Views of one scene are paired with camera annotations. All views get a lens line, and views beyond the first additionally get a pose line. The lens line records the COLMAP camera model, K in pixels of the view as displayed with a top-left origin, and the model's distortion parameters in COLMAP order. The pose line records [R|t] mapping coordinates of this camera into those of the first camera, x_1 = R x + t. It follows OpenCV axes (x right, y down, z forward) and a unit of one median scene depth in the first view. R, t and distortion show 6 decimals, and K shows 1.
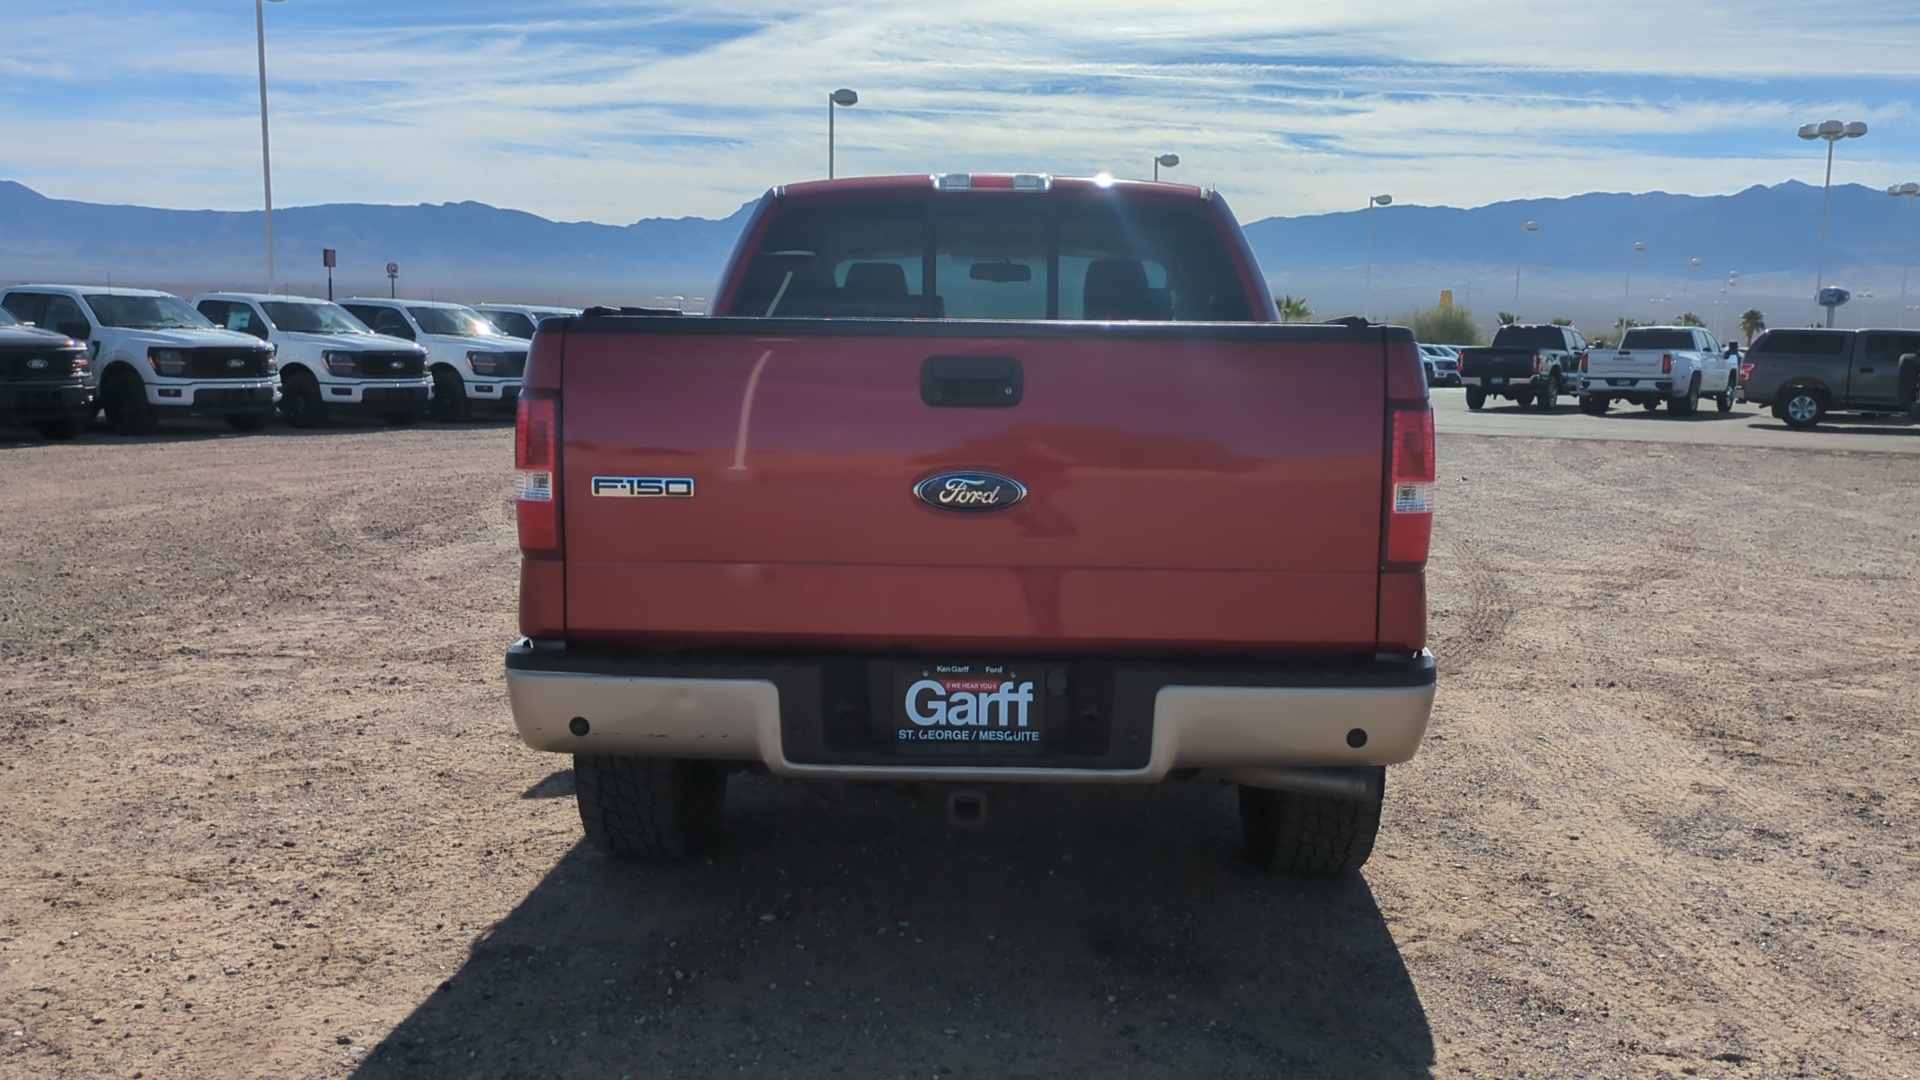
lens RADIAL K [[1648.2, 0, 982.3], [0, 1648.2, 540.0], [0, 0, 1]] dist [0.057229, -0.059119]
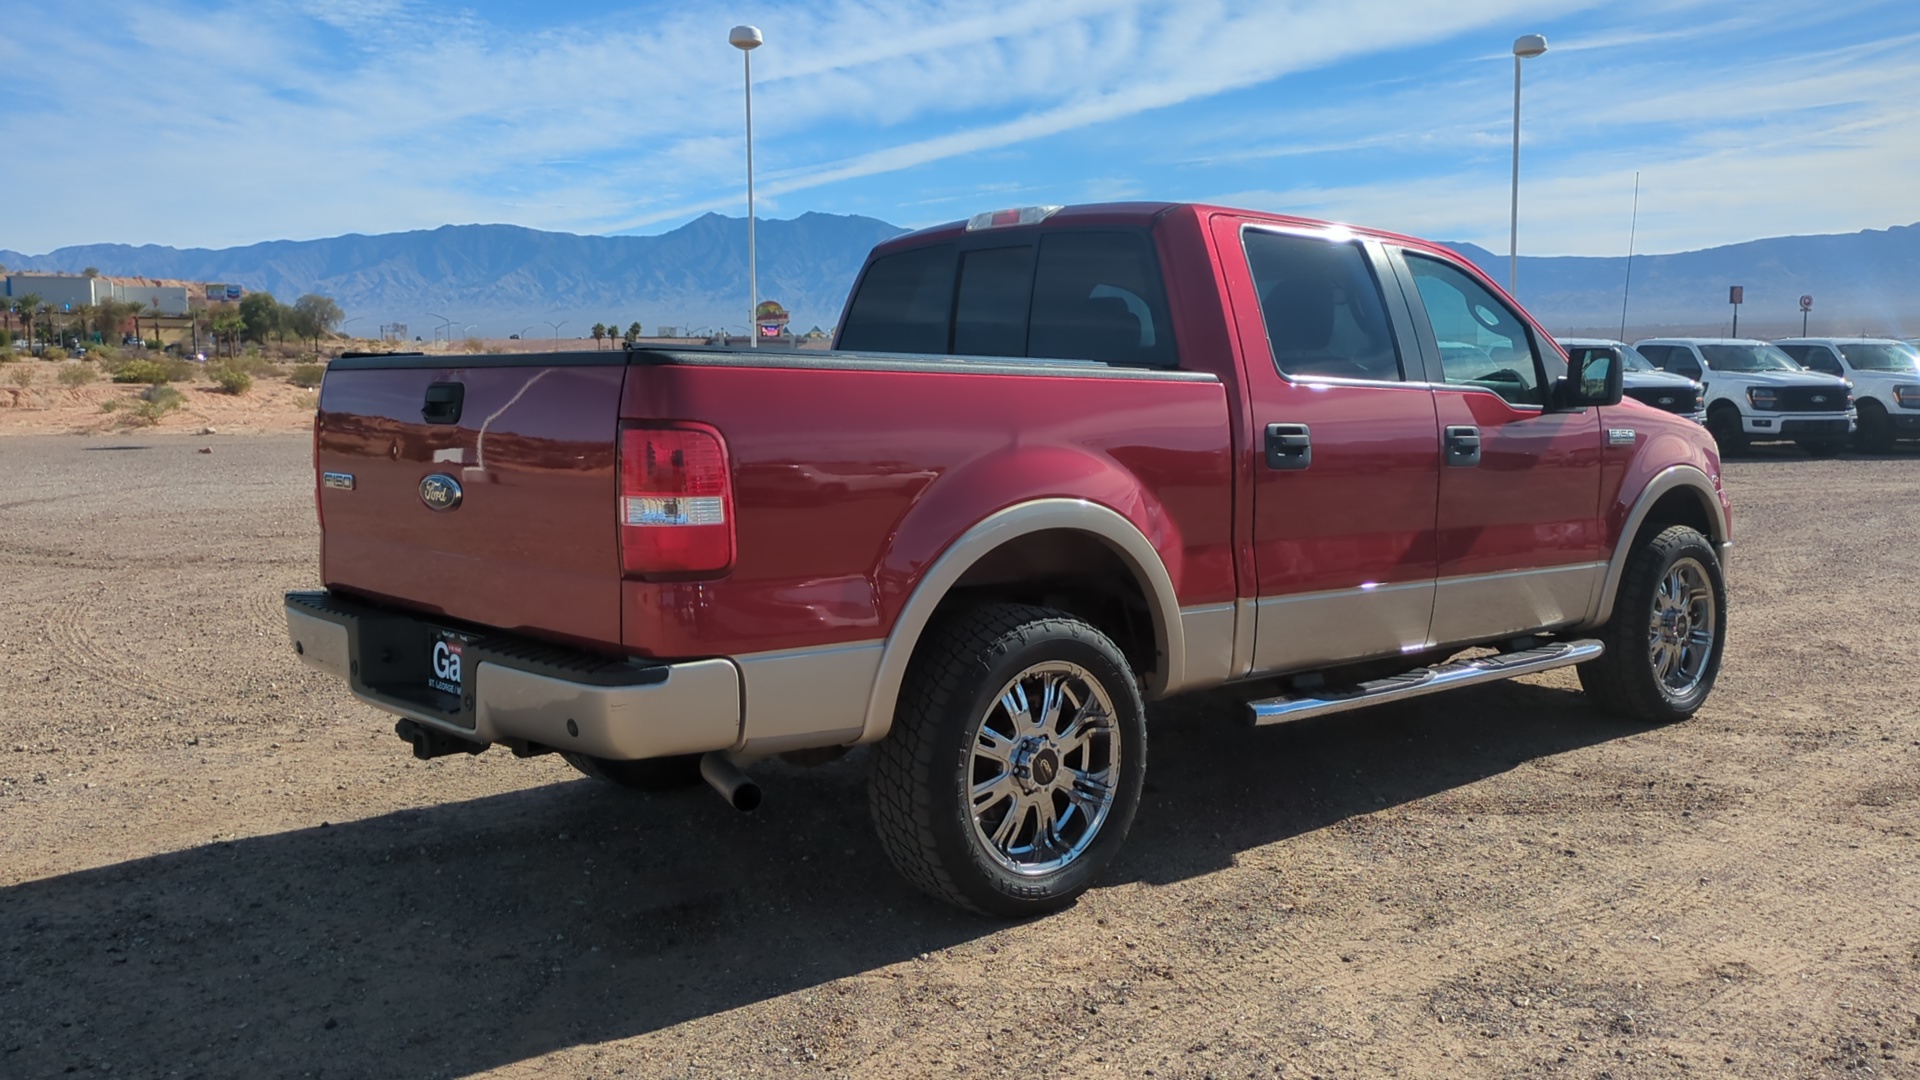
lens RADIAL K [[1648.2, 0, 982.3], [0, 1648.2, 540.0], [0, 0, 1]] dist [0.057229, -0.059119]
pose [[0.693040, 0.051833, -0.719034, 1.152515], [-0.068713, 0.997620, 0.005687, -0.027512], [0.717617, 0.045465, 0.694952, 0.415537]]
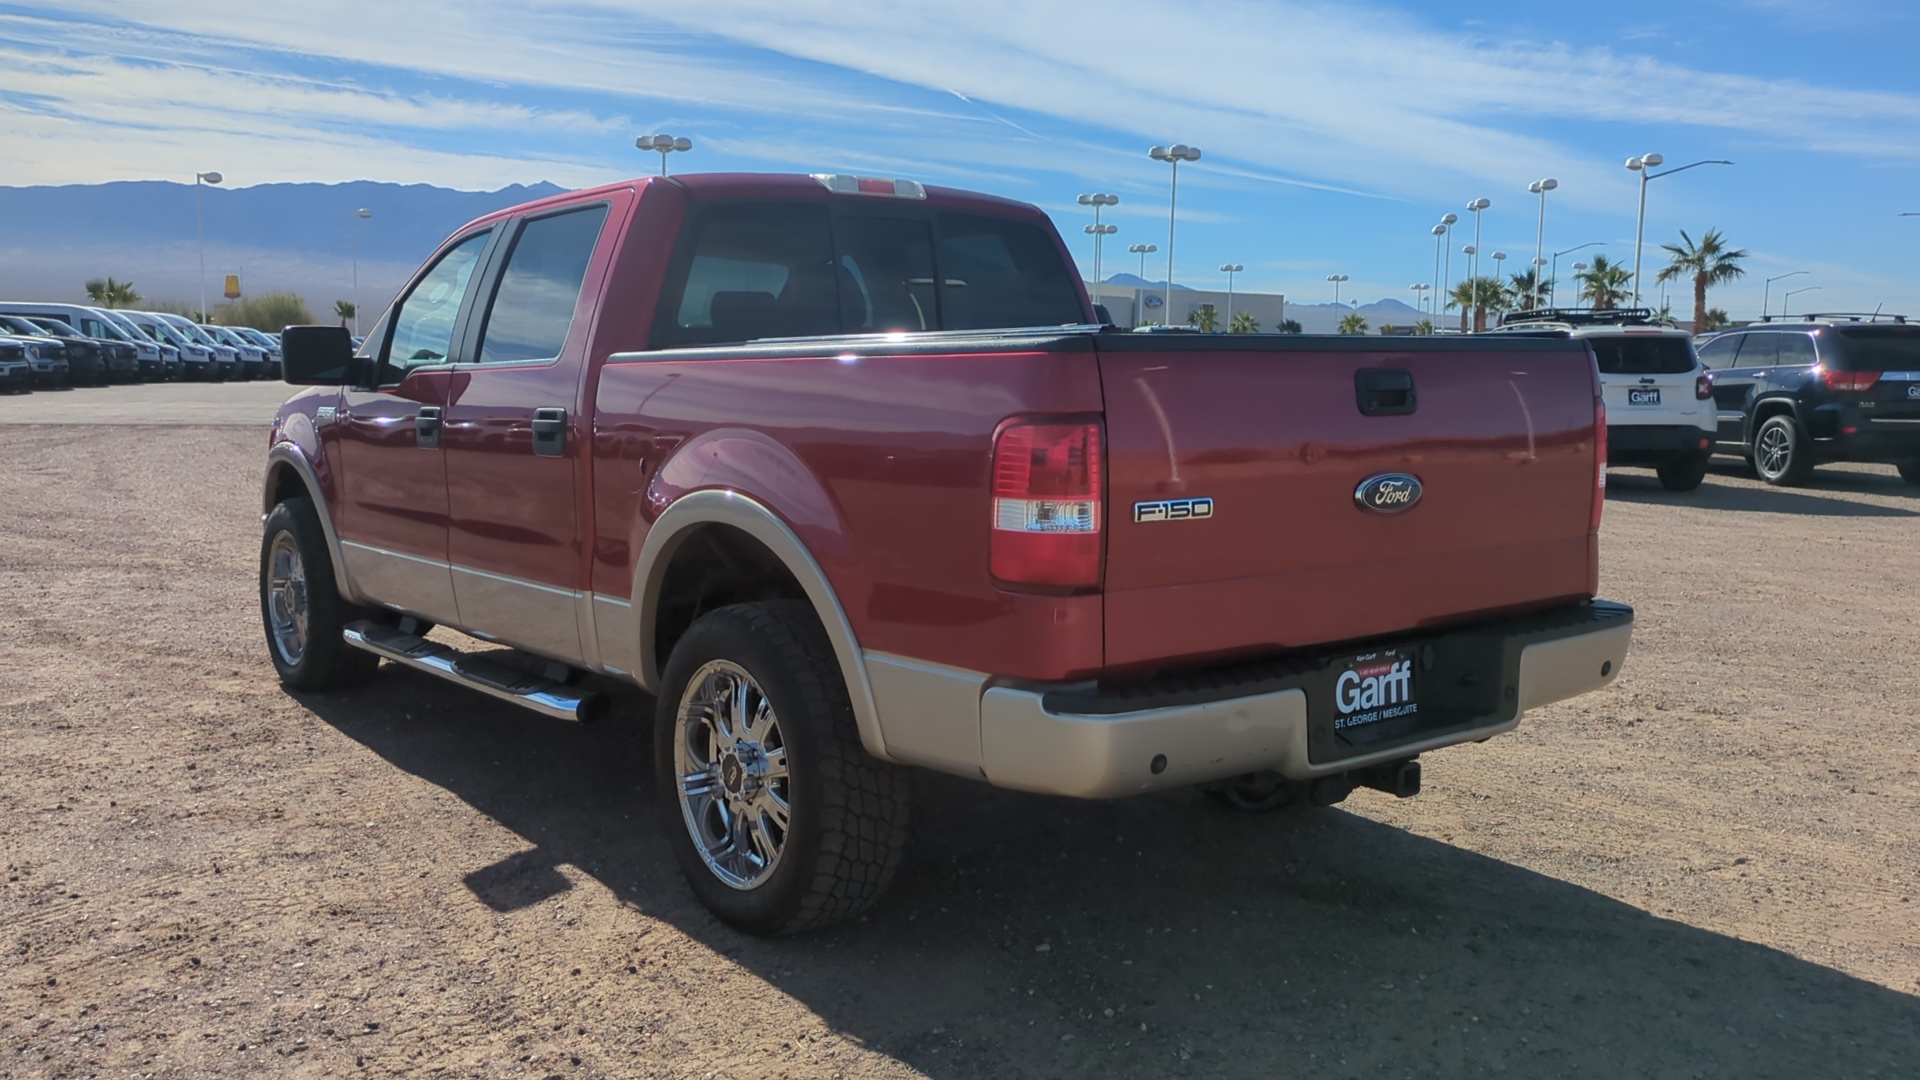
lens RADIAL K [[1648.2, 0, 982.3], [0, 1648.2, 540.0], [0, 0, 1]] dist [0.057229, -0.059119]
pose [[0.767397, -0.081401, 0.635984, -0.895908], [0.077217, 0.996422, 0.034362, -0.055605], [-0.636506, 0.022740, 0.770936, 0.318011]]
